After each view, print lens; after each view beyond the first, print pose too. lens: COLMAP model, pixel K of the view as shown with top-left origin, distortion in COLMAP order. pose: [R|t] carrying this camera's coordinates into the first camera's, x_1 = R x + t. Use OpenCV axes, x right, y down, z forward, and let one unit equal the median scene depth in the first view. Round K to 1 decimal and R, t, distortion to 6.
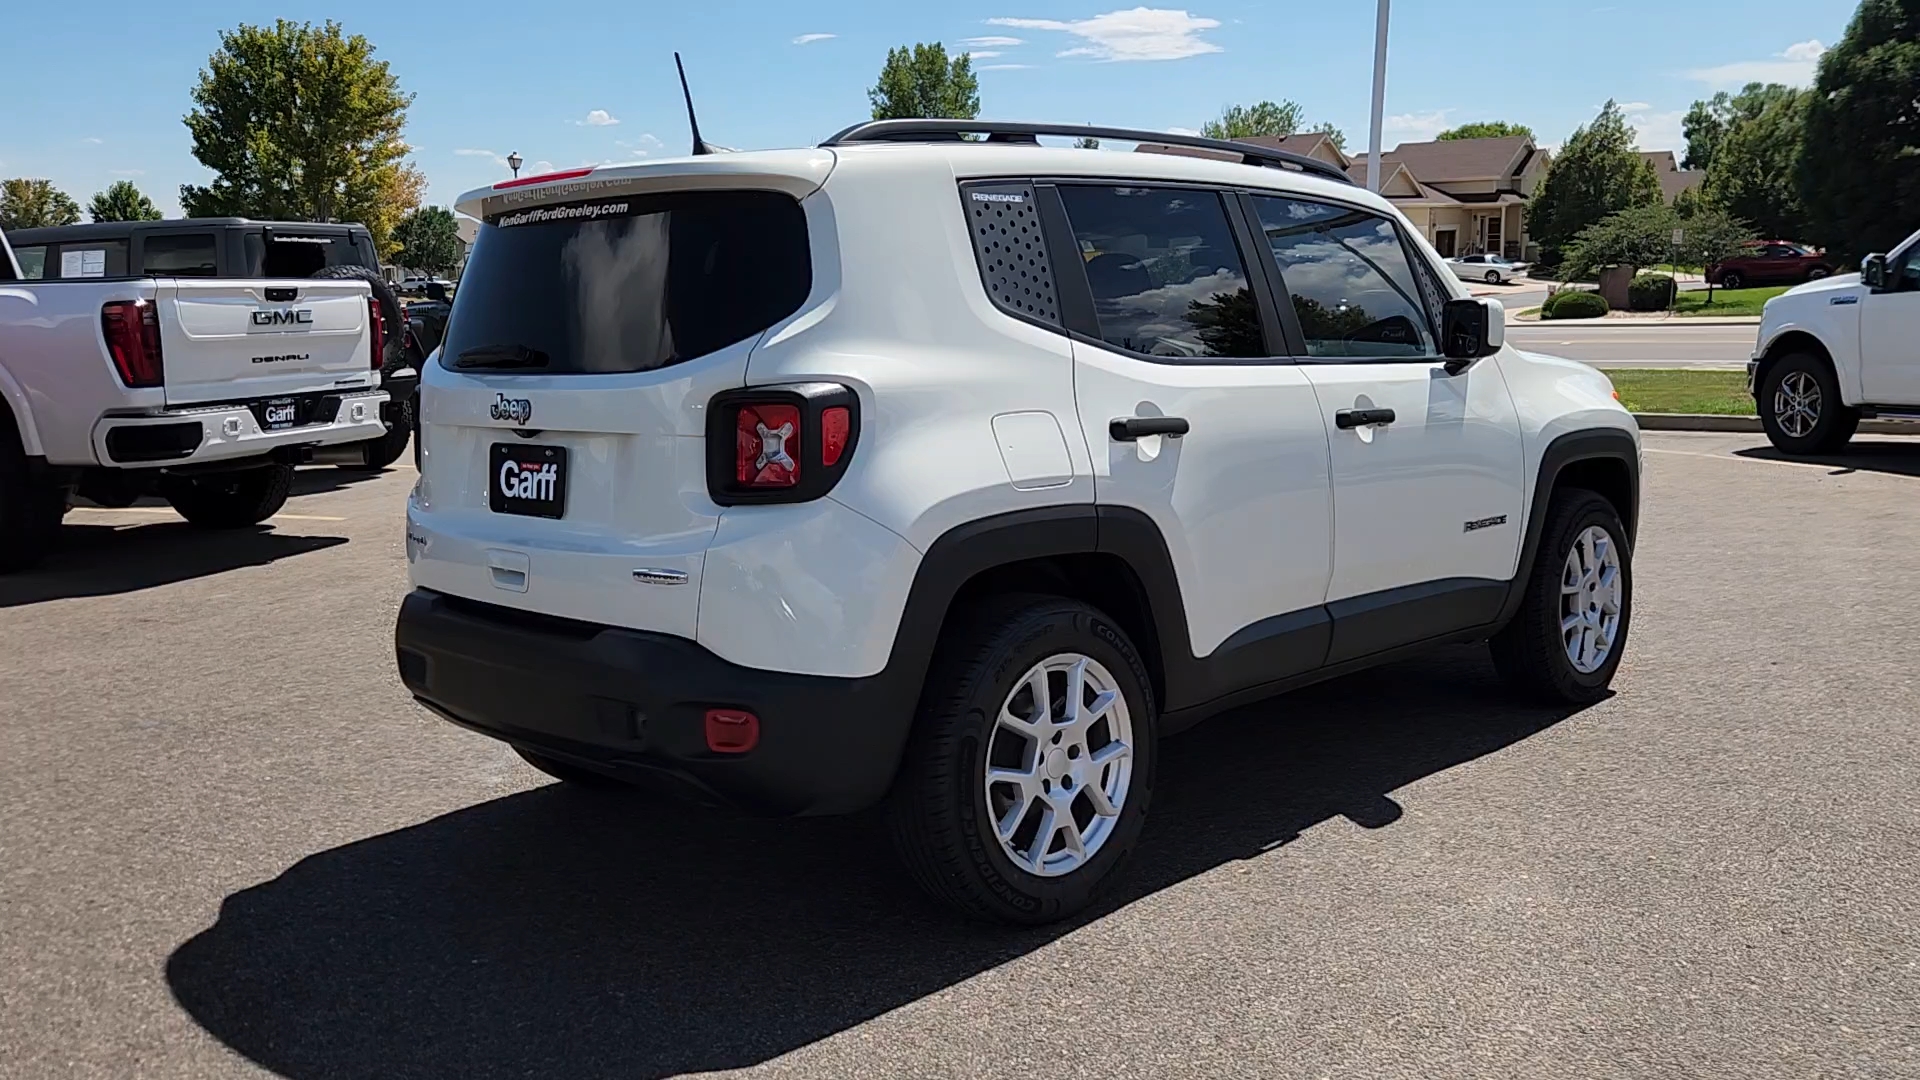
lens RADIAL K [[1629.3, 0, 950.0], [0, 1629.3, 537.3], [0, 0, 1]] dist [0.033949, -0.029491]
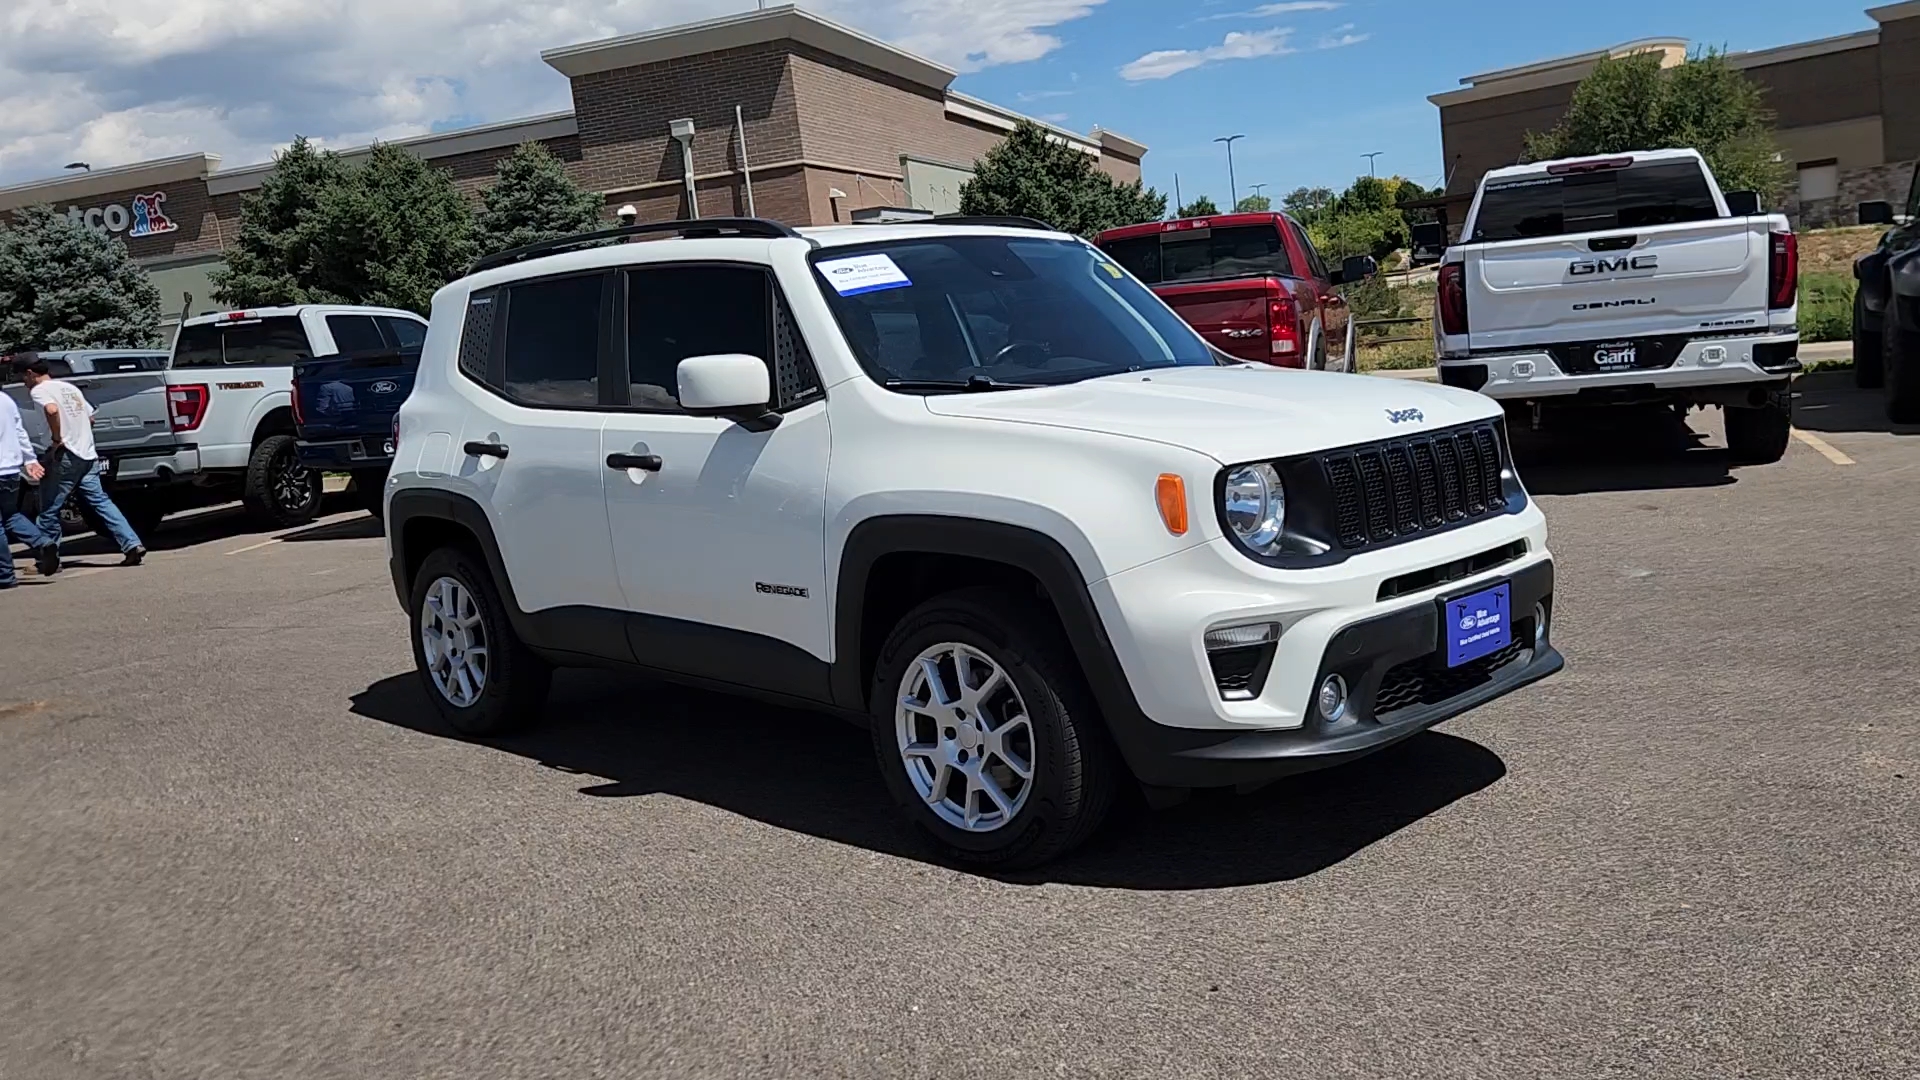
lens RADIAL K [[1629.3, 0, 950.0], [0, 1629.3, 539.6], [0, 0, 1]] dist [0.033949, -0.029491]
pose [[-0.005554, 0.158348, -0.987368, 1.510371], [-0.059236, 0.985597, 0.158397, -0.231684], [0.998229, 0.059368, 0.003906, 1.317052]]
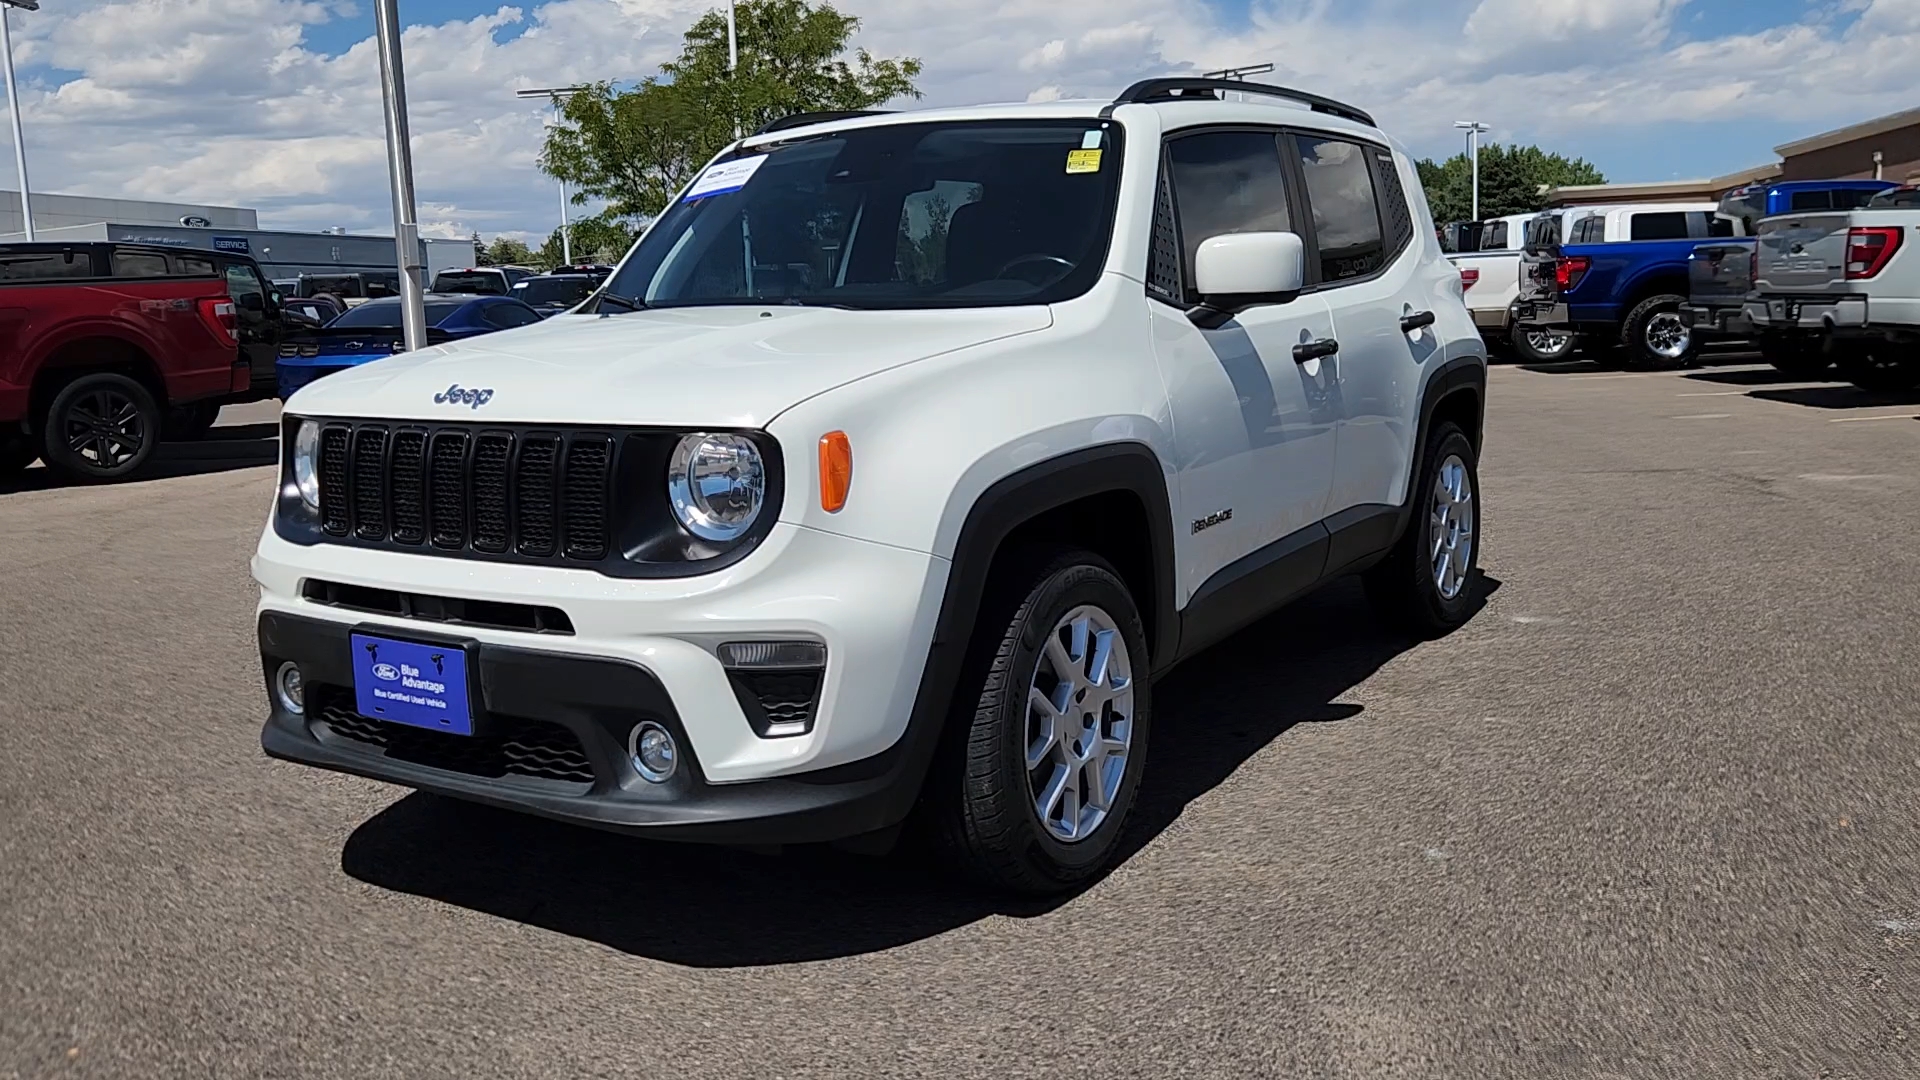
lens RADIAL K [[1629.3, 0, 949.3], [0, 1629.3, 550.9], [0, 0, 1]] dist [0.033949, -0.029491]
pose [[-0.975945, 0.094667, -0.196390, 0.420262], [0.031676, 0.952820, 0.301879, -0.319688], [0.215702, 0.288397, -0.932899, 2.394338]]
